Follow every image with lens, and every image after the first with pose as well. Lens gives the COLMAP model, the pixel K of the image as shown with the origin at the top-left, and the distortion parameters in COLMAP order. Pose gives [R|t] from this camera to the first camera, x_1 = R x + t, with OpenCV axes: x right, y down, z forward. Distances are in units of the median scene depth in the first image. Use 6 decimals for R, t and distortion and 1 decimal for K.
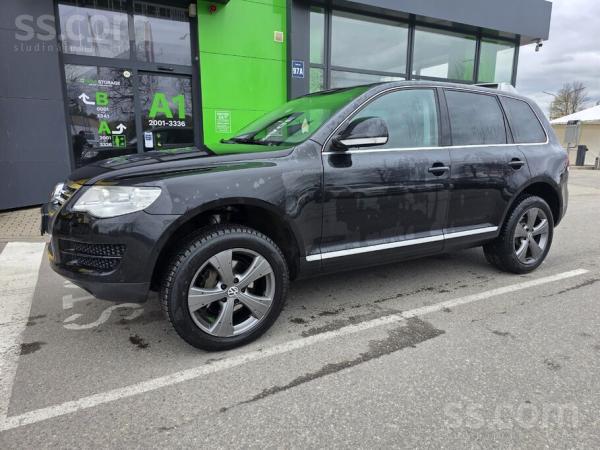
lens RADIAL K [[403.4, 0, 300.0], [0, 403.4, 225.0], [0, 0, 1]] dist [0.061389, -0.057740]
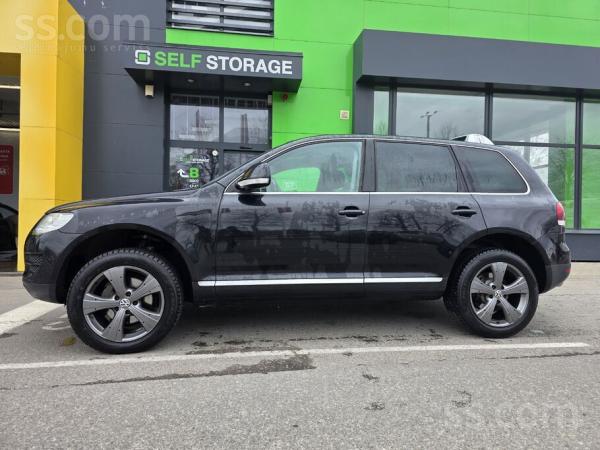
lens RADIAL K [[403.4, 0, 300.0], [0, 403.4, 225.0], [0, 0, 1]] dist [0.061389, -0.057740]
pose [[0.938319, 0.013942, -0.345489, 0.559833], [-0.078994, 0.981406, -0.174938, 0.082730], [0.336626, 0.191439, 0.921973, 0.013098]]
